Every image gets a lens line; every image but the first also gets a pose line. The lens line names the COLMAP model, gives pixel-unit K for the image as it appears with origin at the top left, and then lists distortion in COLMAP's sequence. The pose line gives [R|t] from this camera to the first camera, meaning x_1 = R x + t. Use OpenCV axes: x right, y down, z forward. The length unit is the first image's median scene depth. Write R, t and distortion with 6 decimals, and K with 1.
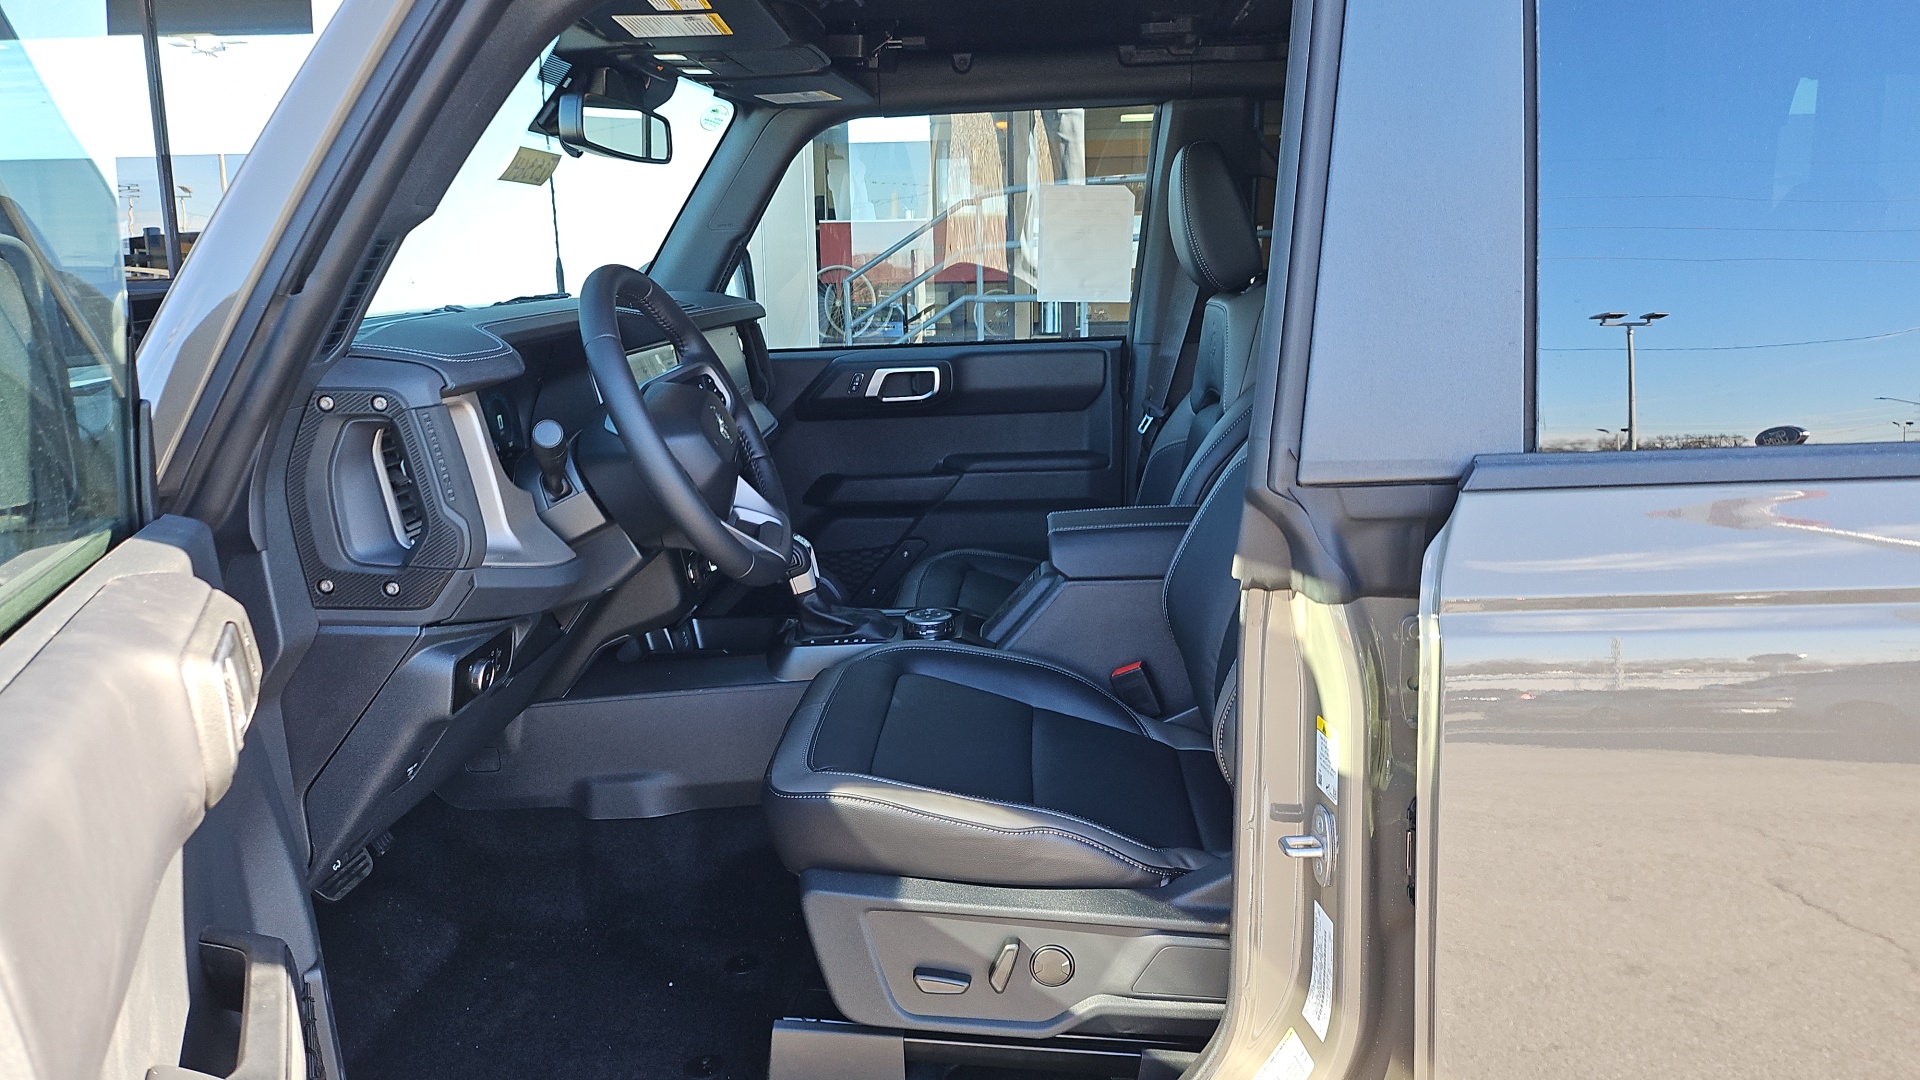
lens RADIAL K [[1348.5, 0, 967.7], [0, 1348.5, 543.1], [0, 0, 1]] dist [0.079036, -0.087178]
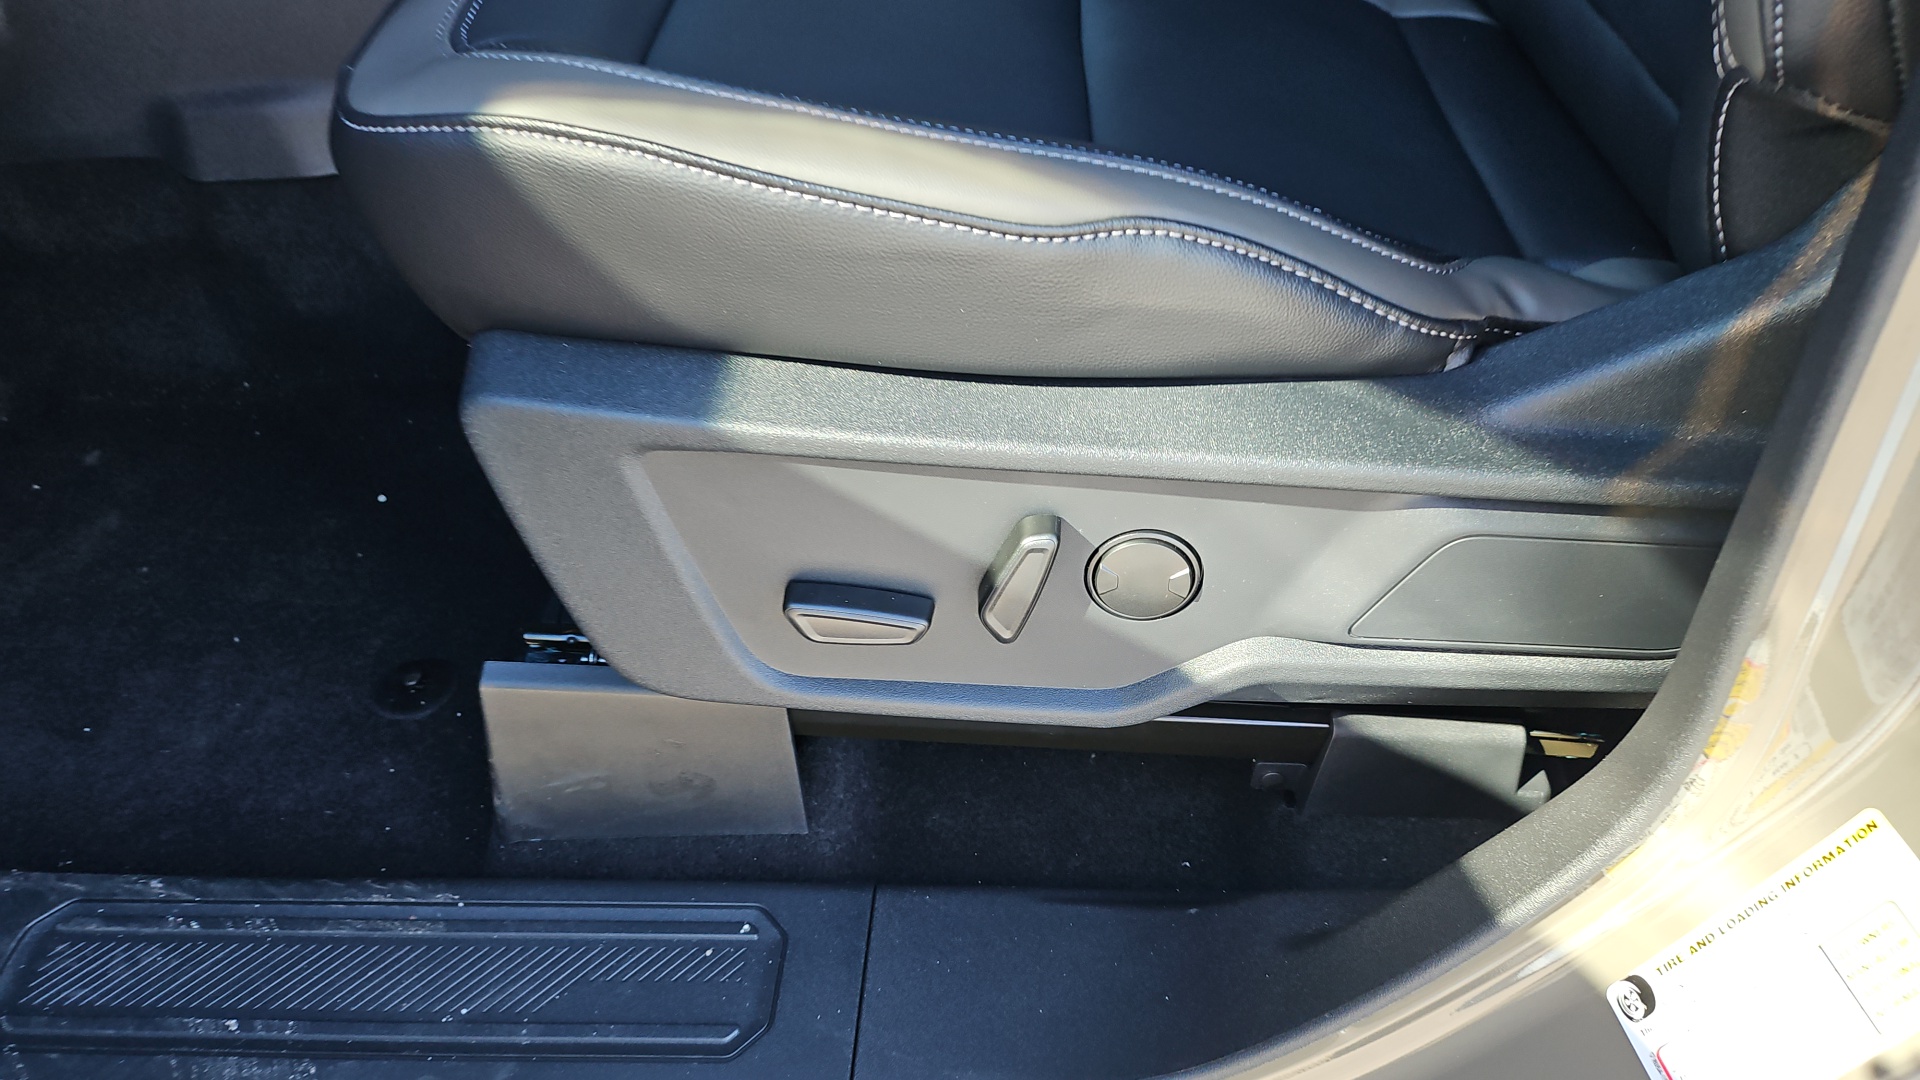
lens RADIAL K [[1332.7, 0, 1018.4], [0, 1332.7, 543.3], [0, 0, 1]] dist [0.051639, -0.083710]
pose [[0.999278, -0.020709, 0.031860, 0.015030], [0.003568, 0.885873, 0.463915, 0.127999], [-0.037831, -0.463466, 0.885307, 0.670266]]
